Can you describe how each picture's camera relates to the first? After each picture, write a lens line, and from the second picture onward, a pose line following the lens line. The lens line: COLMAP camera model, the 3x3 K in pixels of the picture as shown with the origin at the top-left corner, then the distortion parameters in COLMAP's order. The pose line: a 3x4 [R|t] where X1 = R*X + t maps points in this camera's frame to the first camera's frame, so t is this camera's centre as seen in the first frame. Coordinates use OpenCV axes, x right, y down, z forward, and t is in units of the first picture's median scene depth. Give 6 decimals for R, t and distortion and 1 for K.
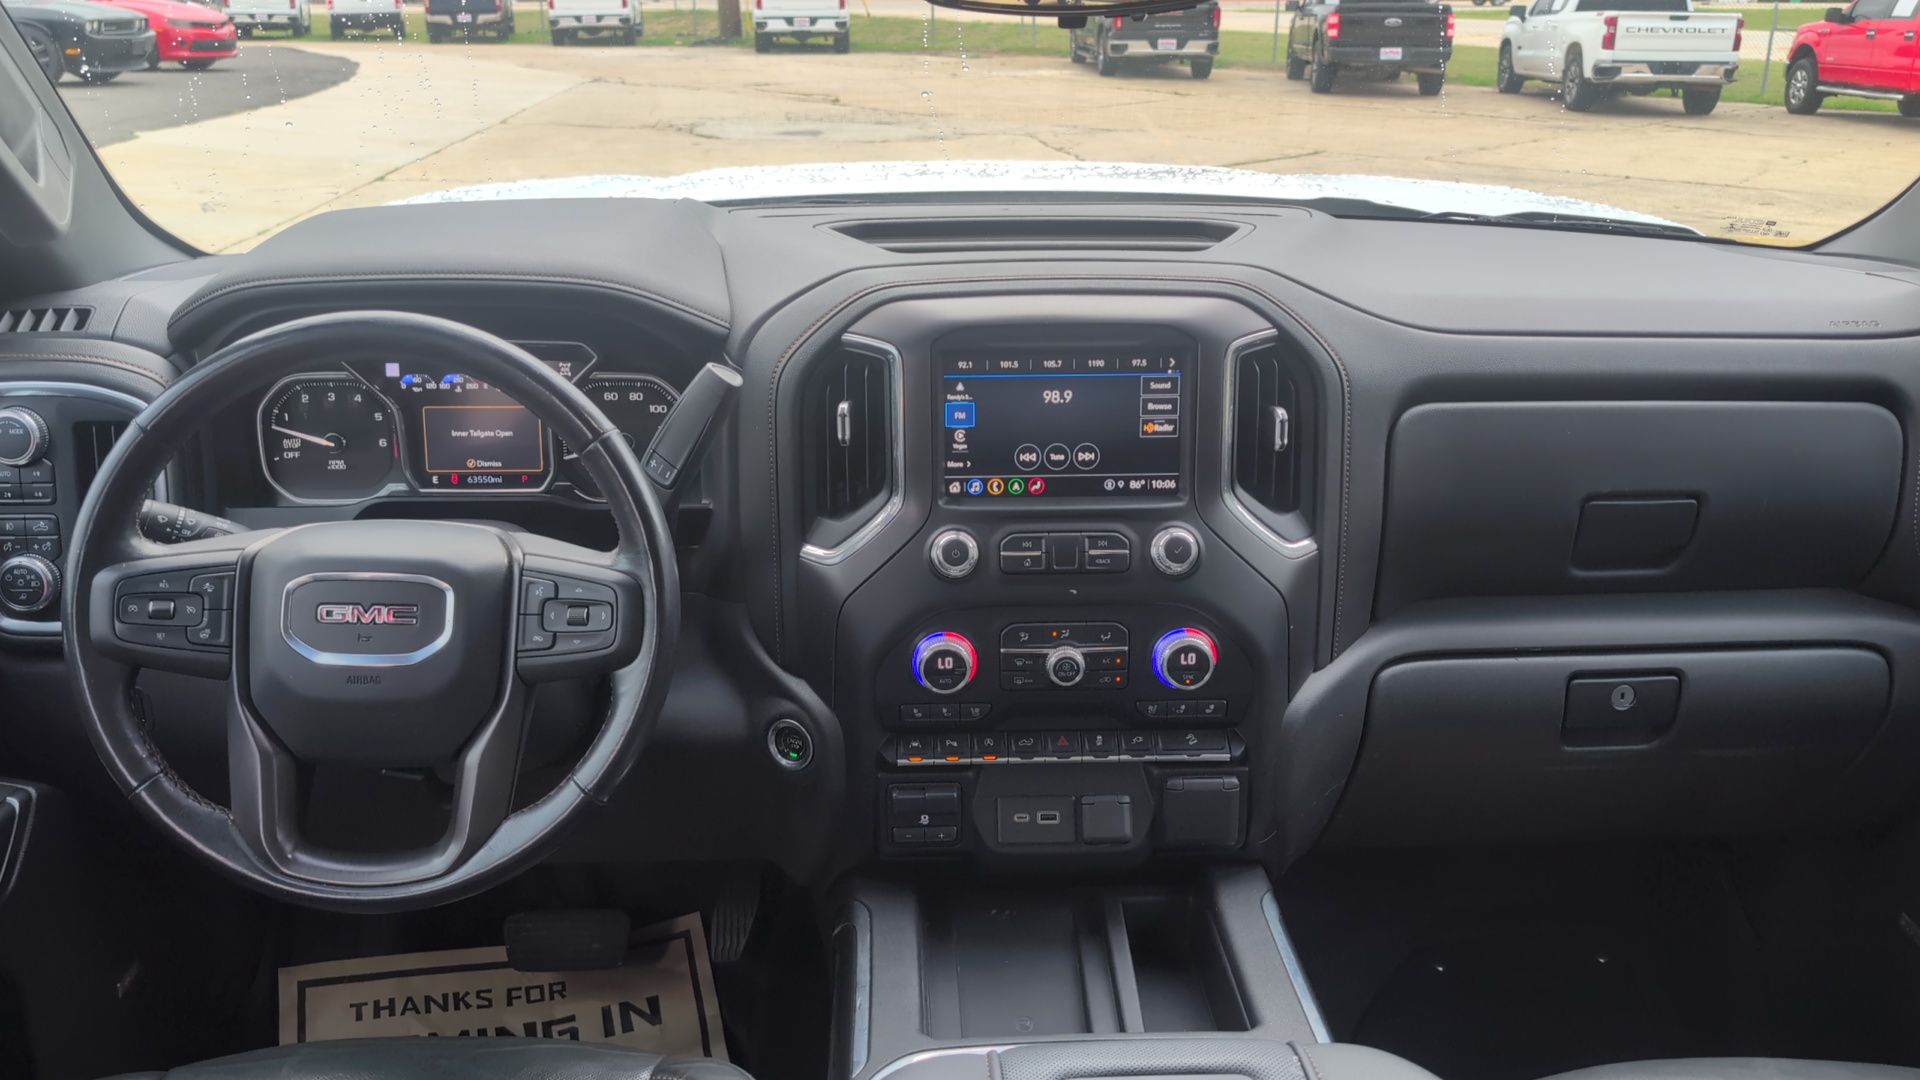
lens RADIAL K [[1623.2, 0, 968.6], [0, 1623.2, 541.1], [0, 0, 1]] dist [0.013488, -0.016470]
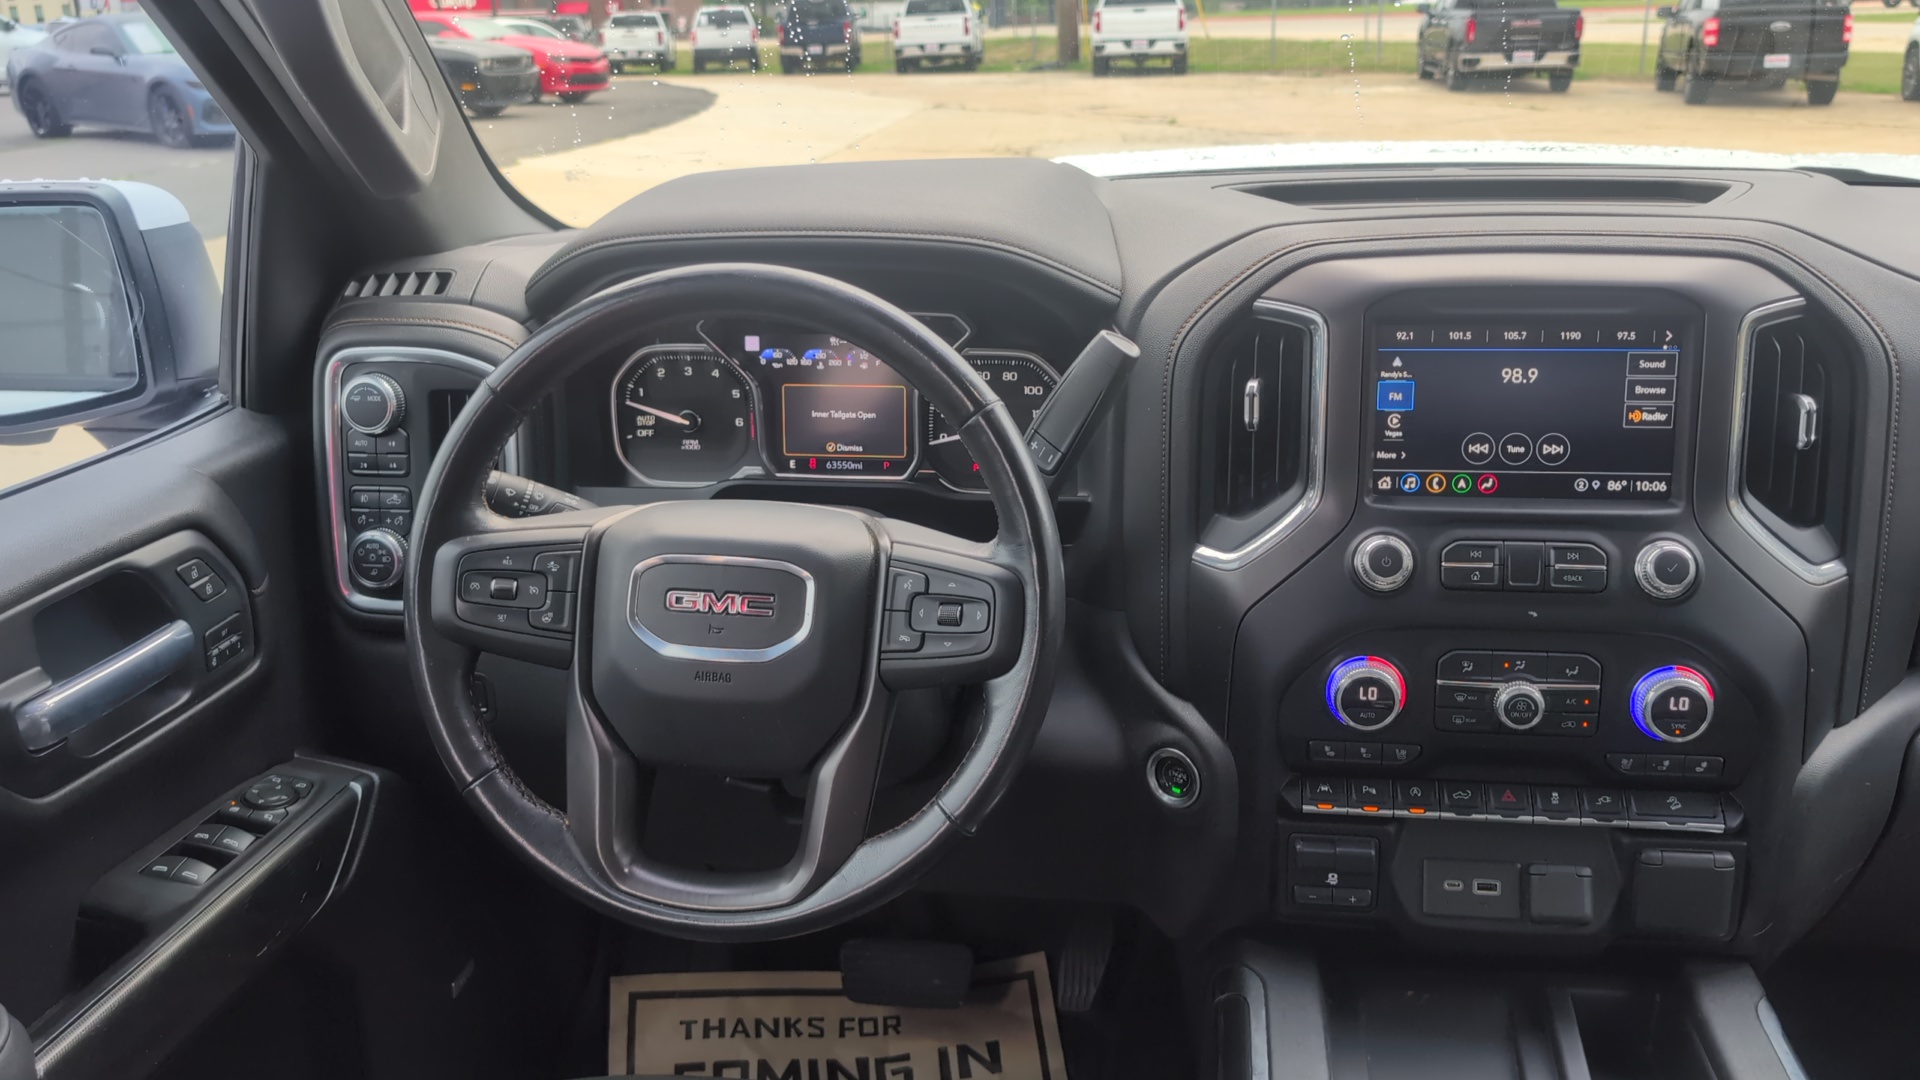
lens RADIAL K [[1627.8, 0, 935.4], [0, 1627.8, 543.2], [0, 0, 1]] dist [0.045131, -0.183263]
pose [[0.976228, 0.032544, -0.214290, -0.053226], [-0.035451, 0.999324, -0.009733, 0.013877], [0.213828, 0.017099, 0.976722, 0.129467]]
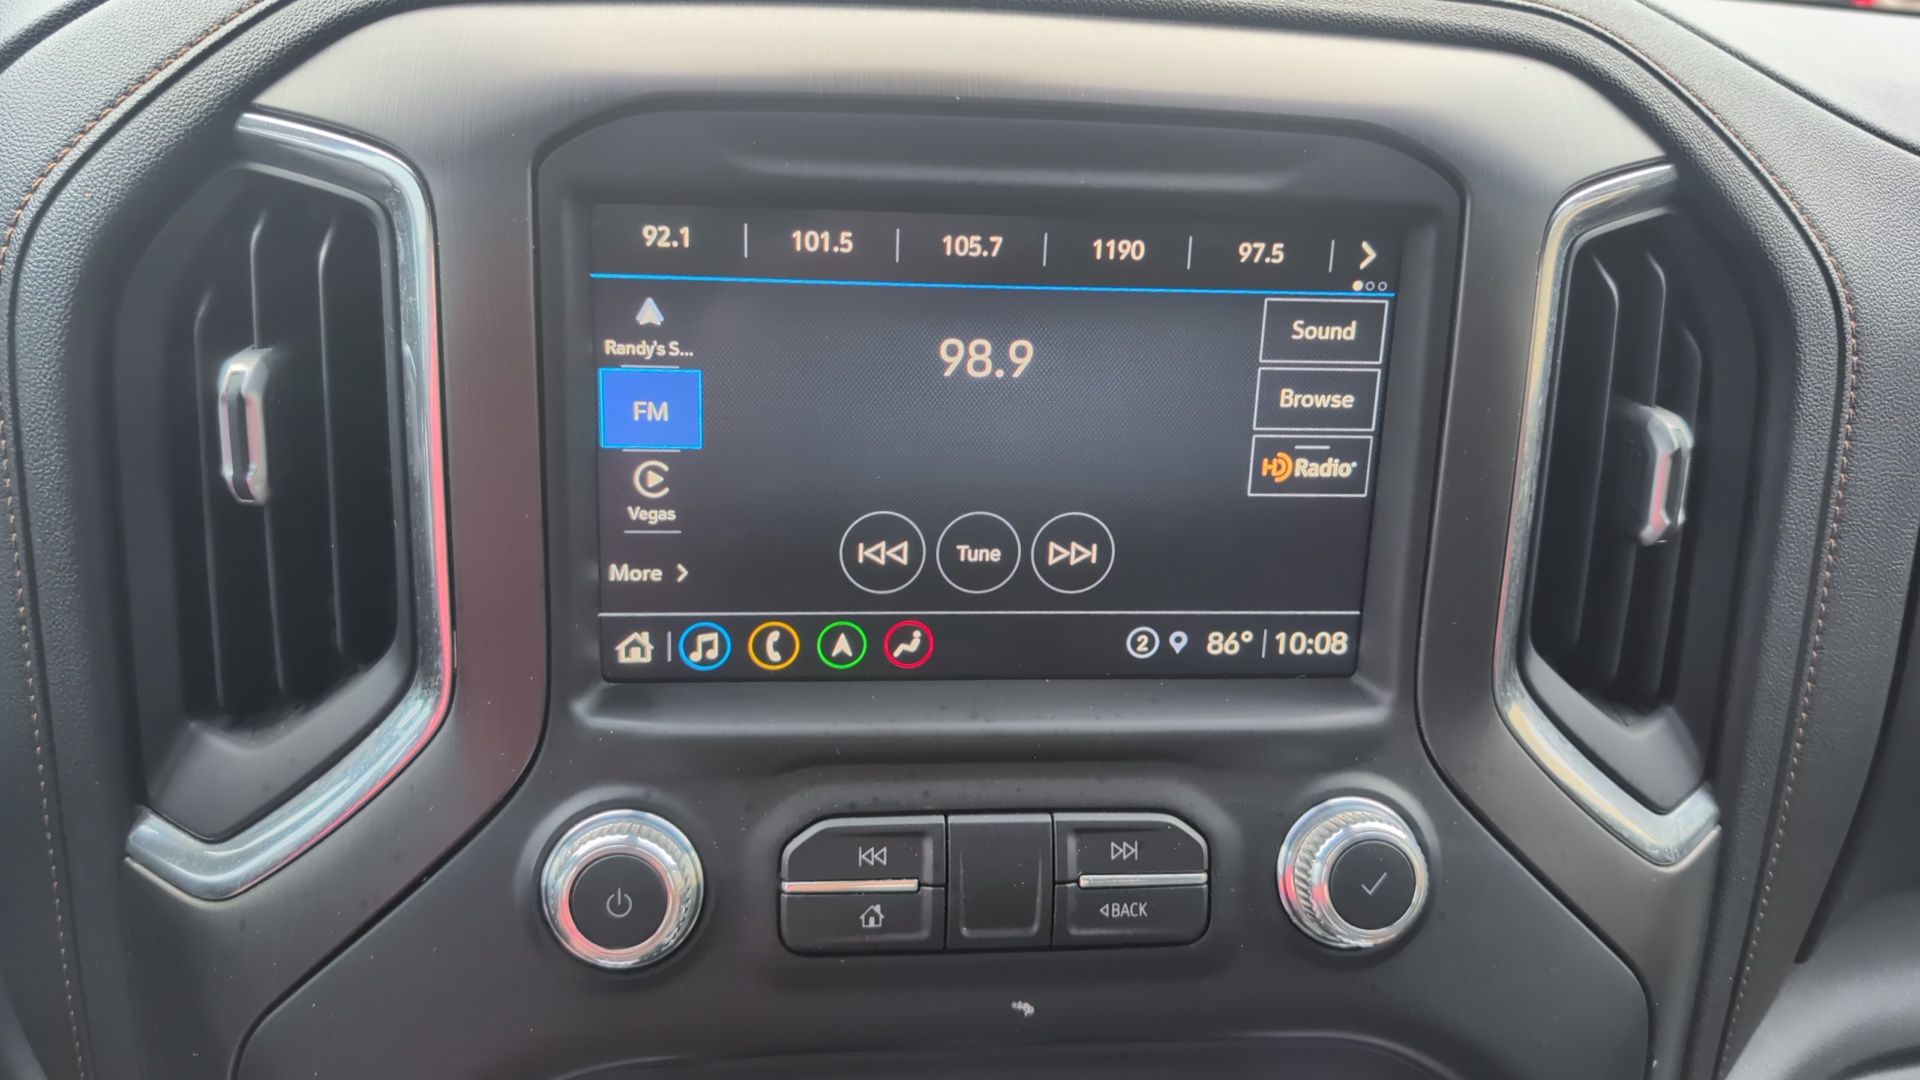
lens RADIAL K [[1623.2, 0, 968.6], [0, 1623.2, 541.1], [0, 0, 1]] dist [0.013488, -0.016470]
pose [[0.996430, 0.021232, 0.081711, 0.027568], [-0.025693, 0.998214, 0.053939, -0.070452], [-0.080420, -0.055846, 0.995195, 0.692790]]
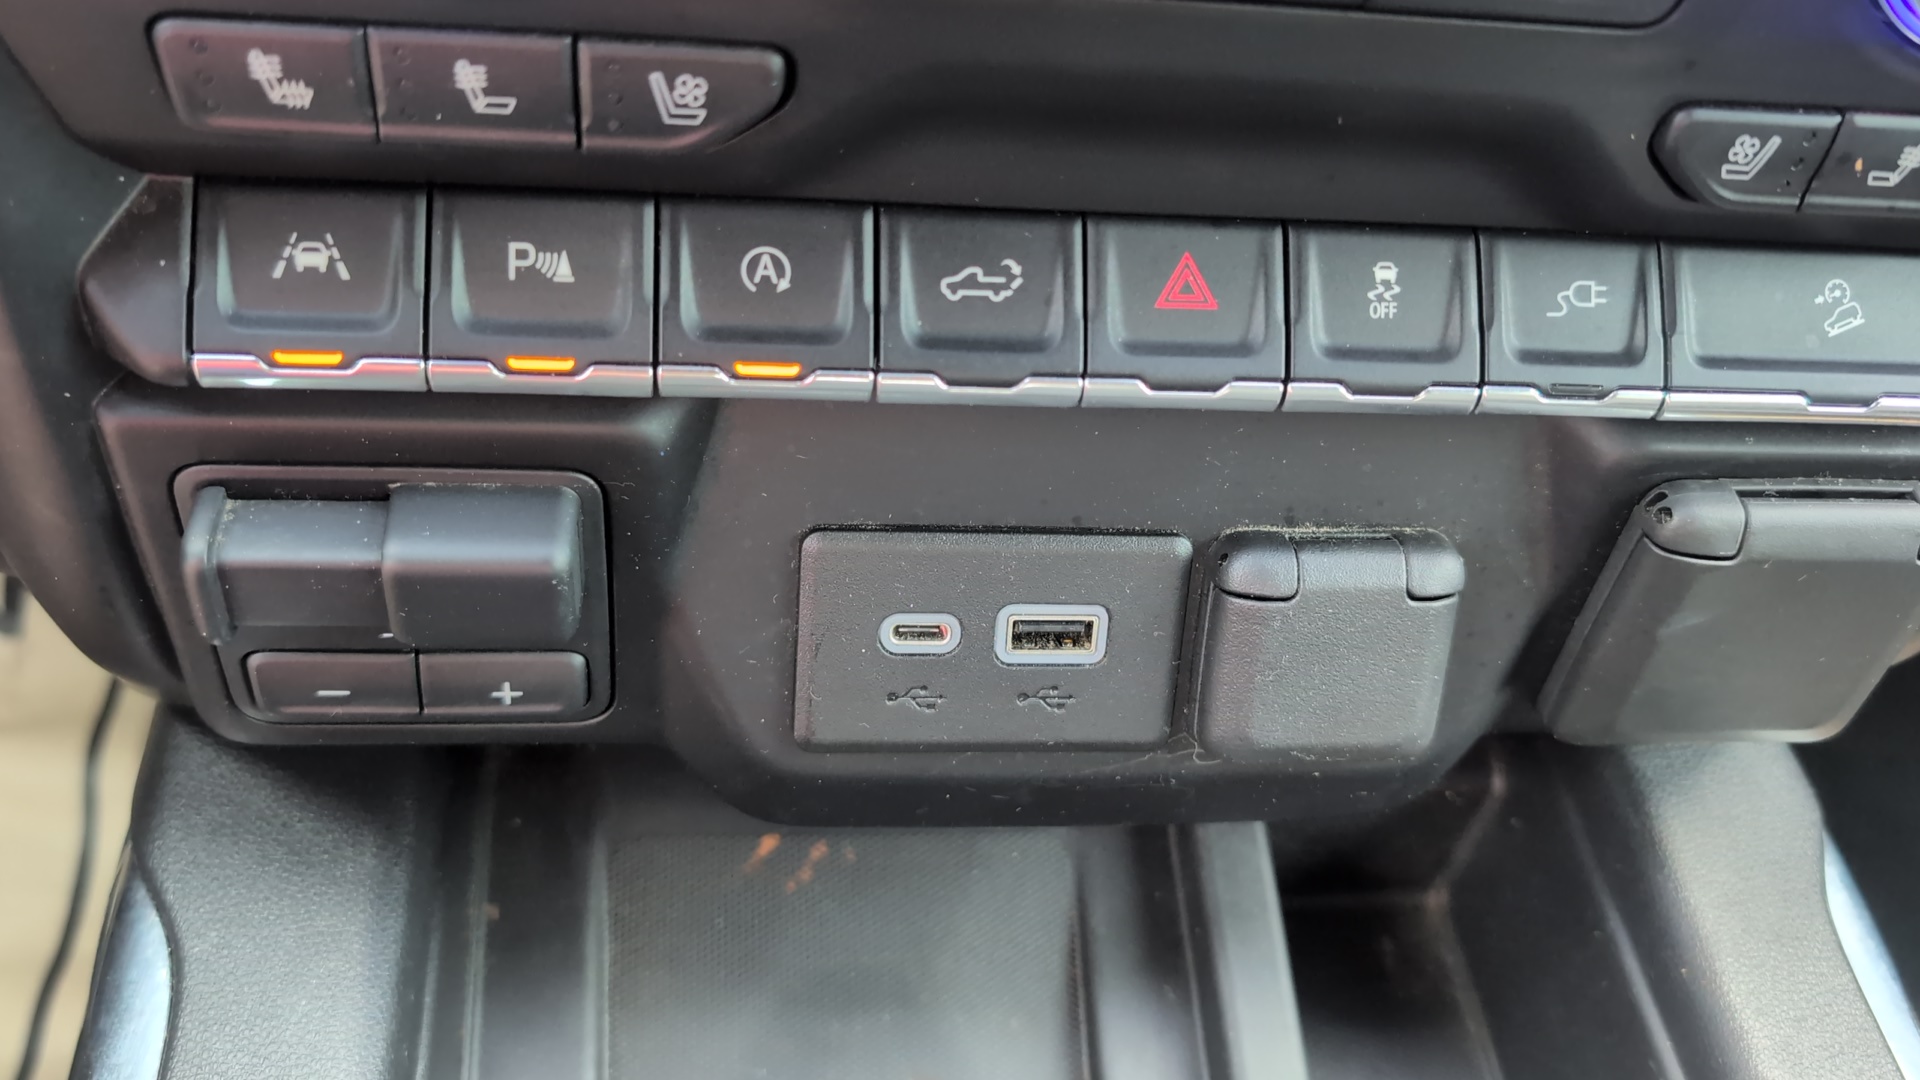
lens RADIAL K [[1656.3, 0, 960.0], [0, 1656.3, 540.0], [0, 0, 1]] dist [-0.000674, -0.011954]
pose [[0.991537, 0.042914, 0.122523, 0.012571], [-0.095993, 0.877750, 0.469405, 0.066340], [-0.087401, -0.477194, 0.874441, 0.841135]]
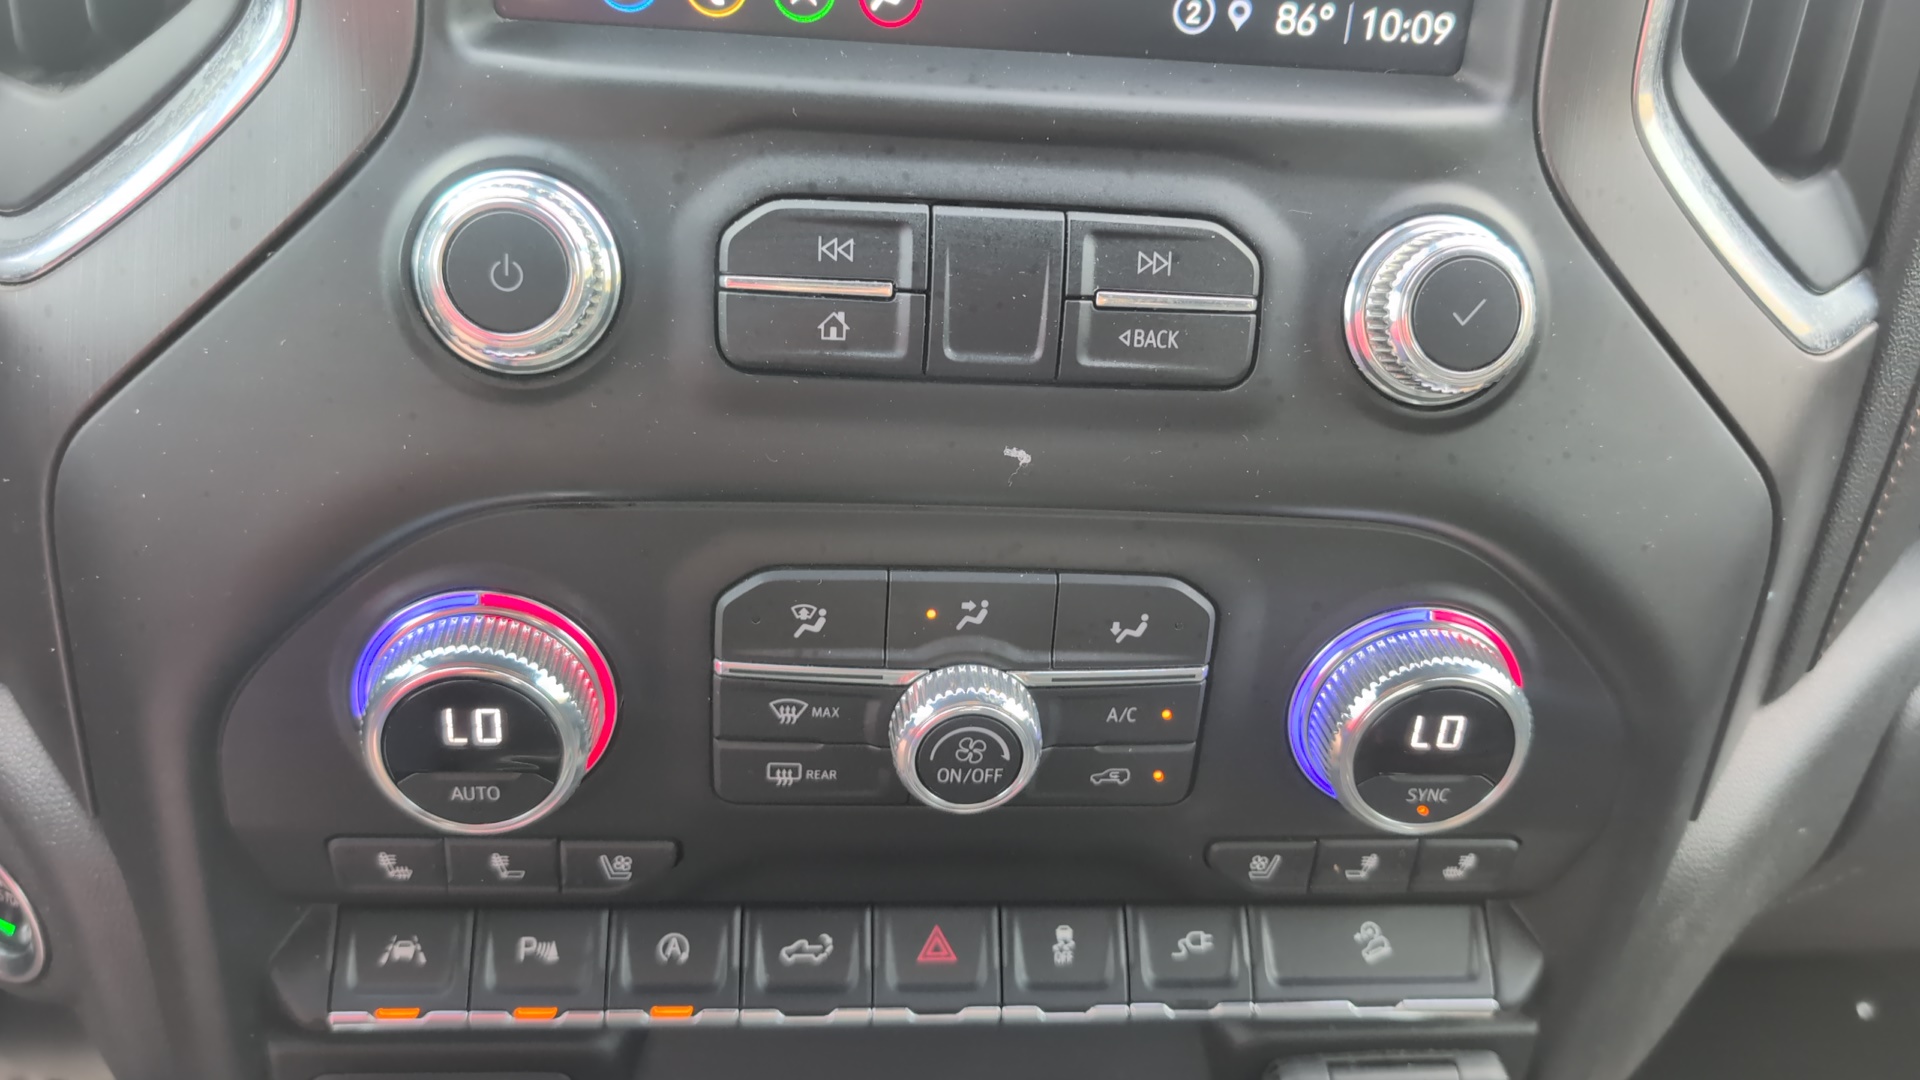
lens RADIAL K [[1607.0, 0, 956.4], [0, 1607.0, 547.8], [0, 0, 1]] dist [0.016488, -0.008898]
pose [[0.996264, 0.046635, 0.072684, 0.037818], [-0.062008, 0.972098, 0.226231, -0.009394], [-0.060106, -0.229892, 0.971358, 0.748884]]
